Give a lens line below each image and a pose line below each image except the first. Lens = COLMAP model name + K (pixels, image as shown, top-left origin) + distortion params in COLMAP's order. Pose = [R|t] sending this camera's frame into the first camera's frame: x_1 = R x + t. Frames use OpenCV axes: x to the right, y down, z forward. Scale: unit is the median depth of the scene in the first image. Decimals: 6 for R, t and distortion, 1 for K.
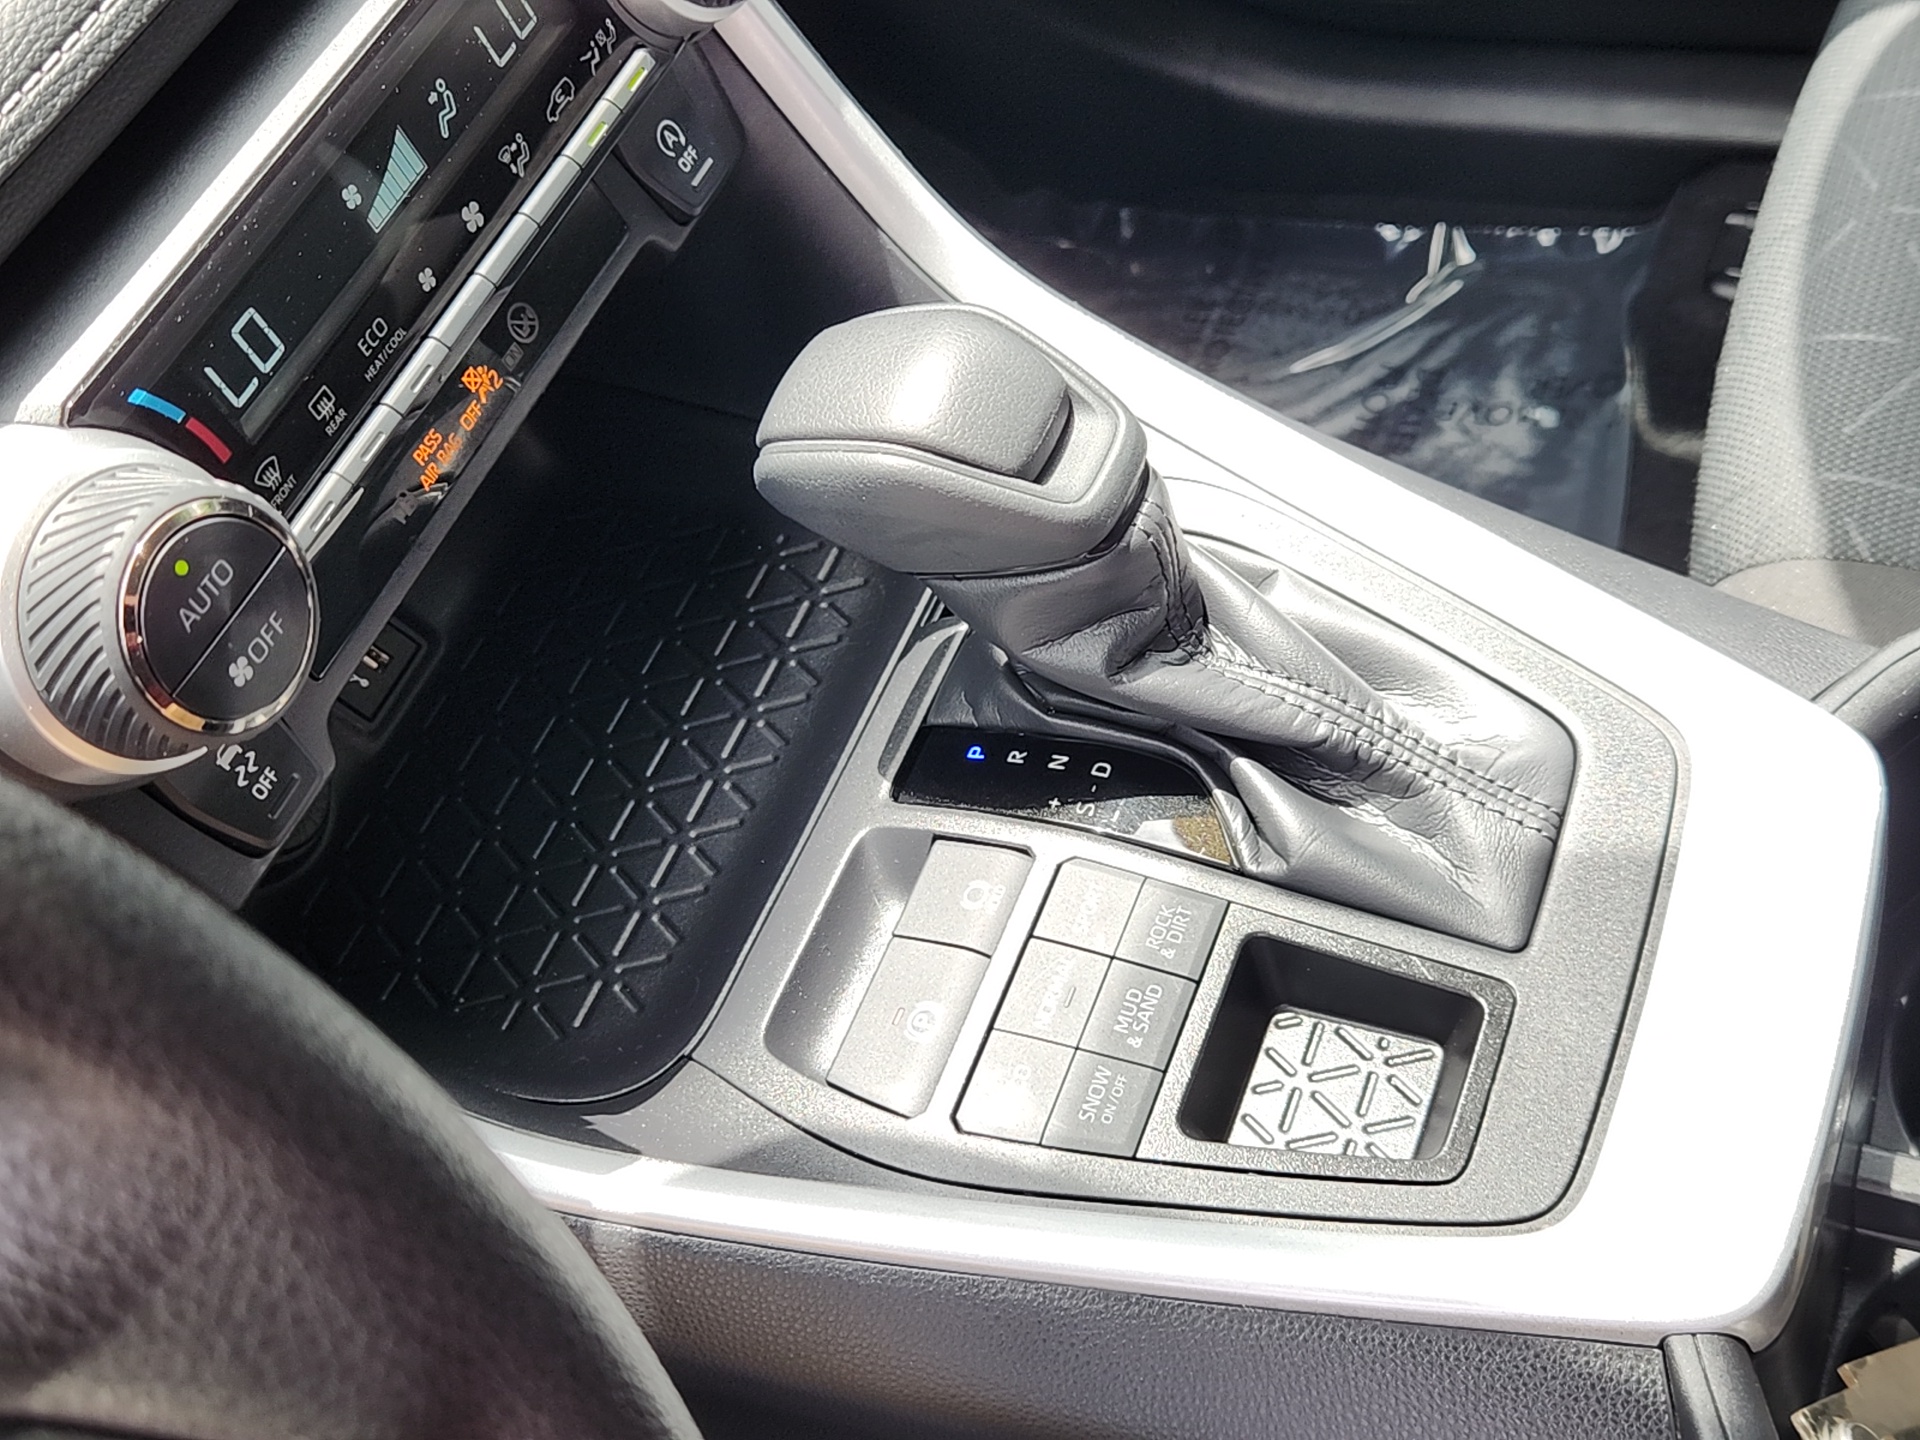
lens RADIAL K [[2129.9, 0, 943.3], [0, 2129.9, 742.5], [0, 0, 1]] dist [0.063040, -0.122038]
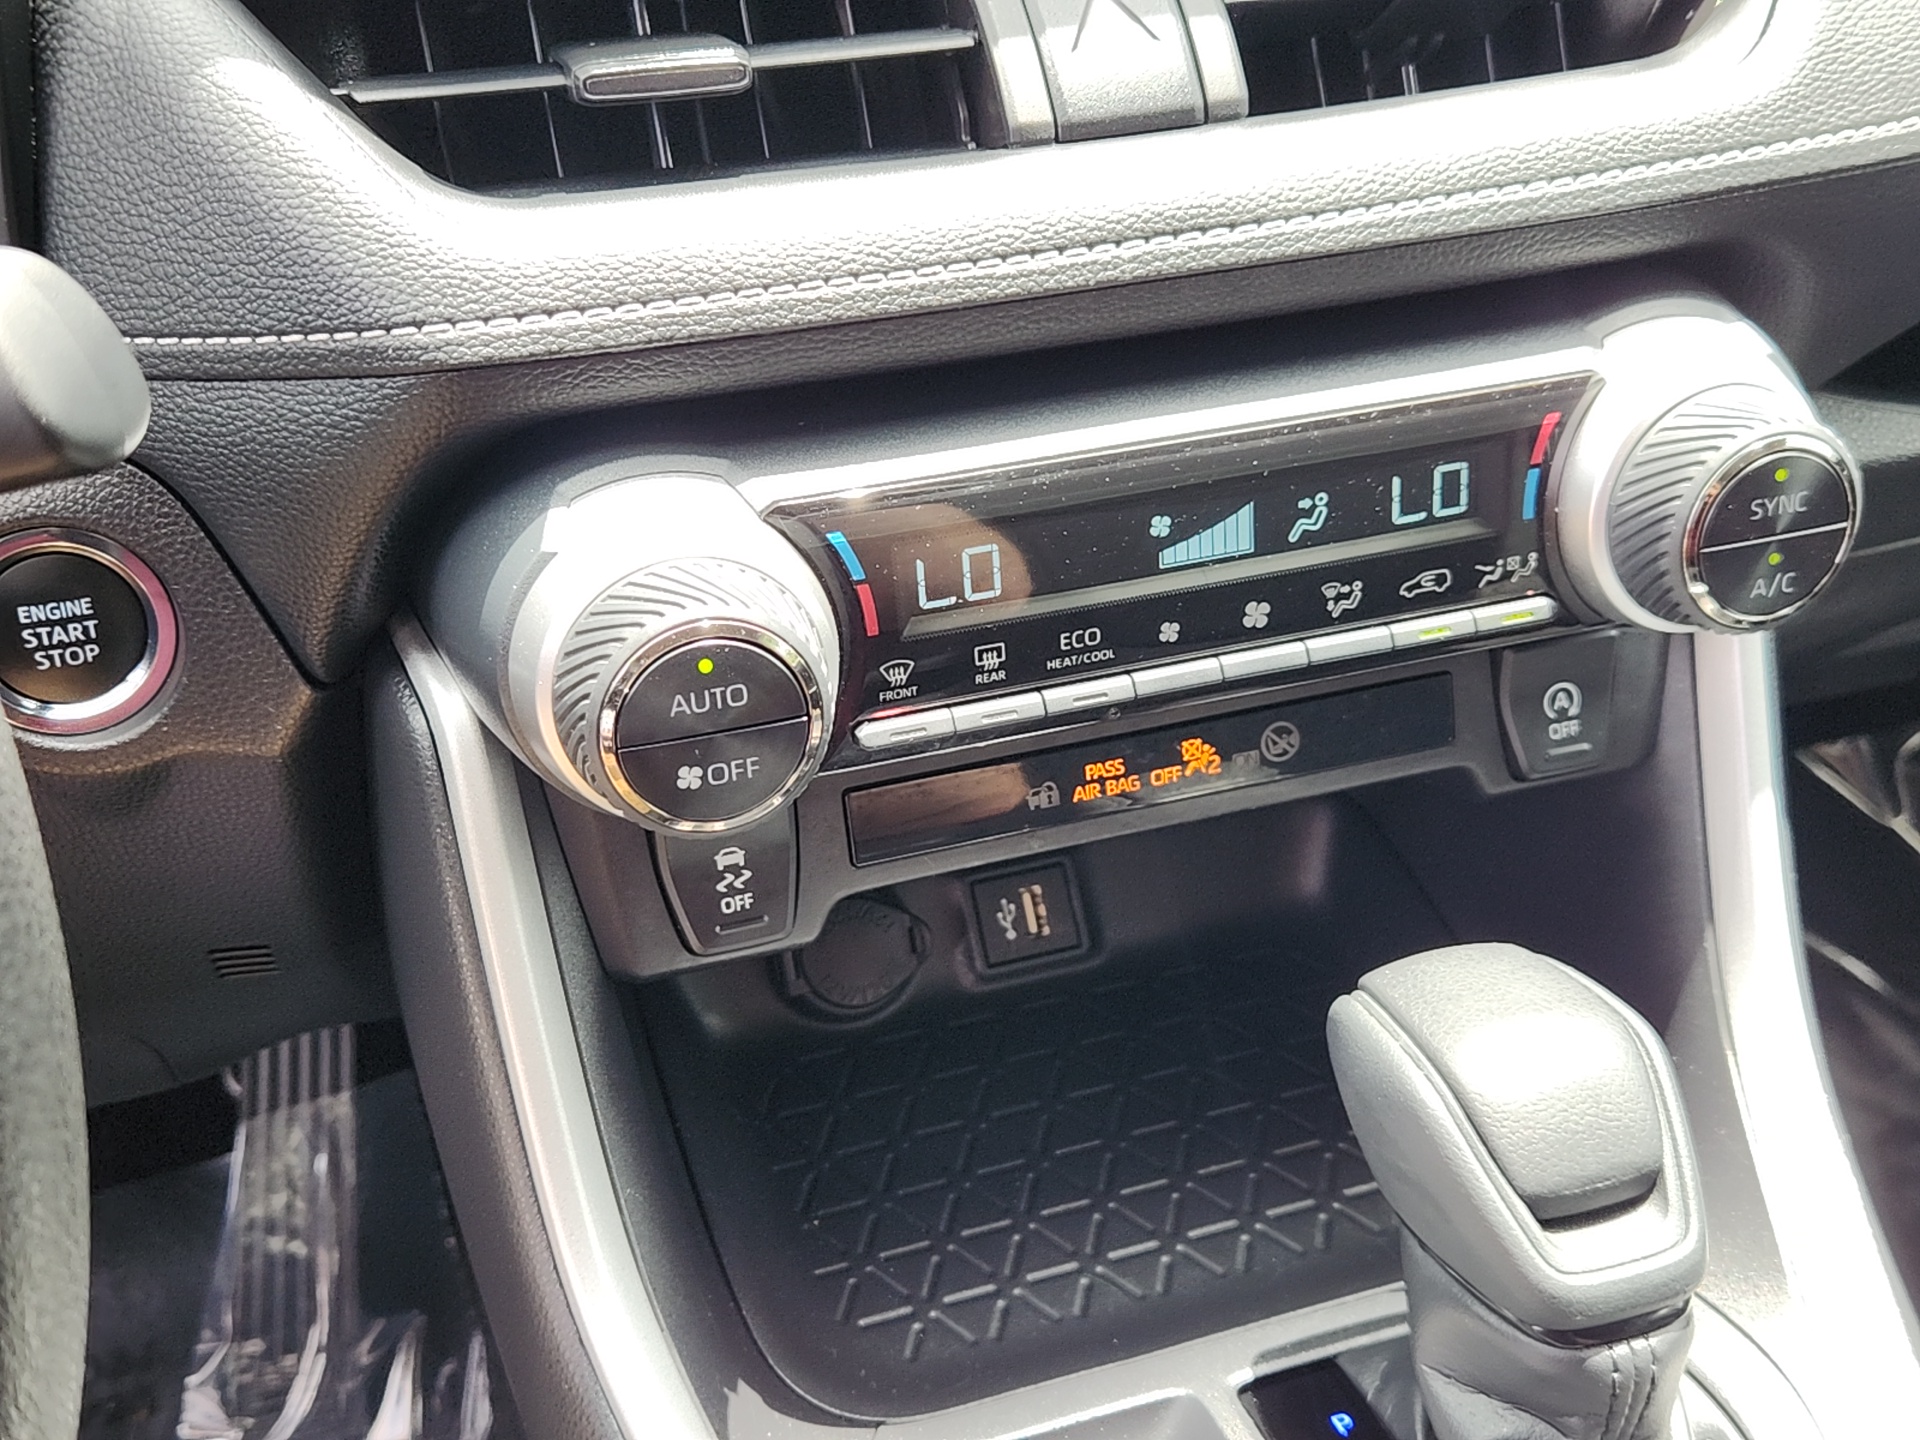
lens RADIAL K [[2129.9, 0, 943.3], [0, 2129.9, 742.5], [0, 0, 1]] dist [0.063040, -0.122038]
pose [[0.643544, 0.597561, -0.478301, 0.194304], [-0.678772, 0.734337, 0.004163, -0.110266], [0.353722, 0.321978, 0.878186, 0.108310]]
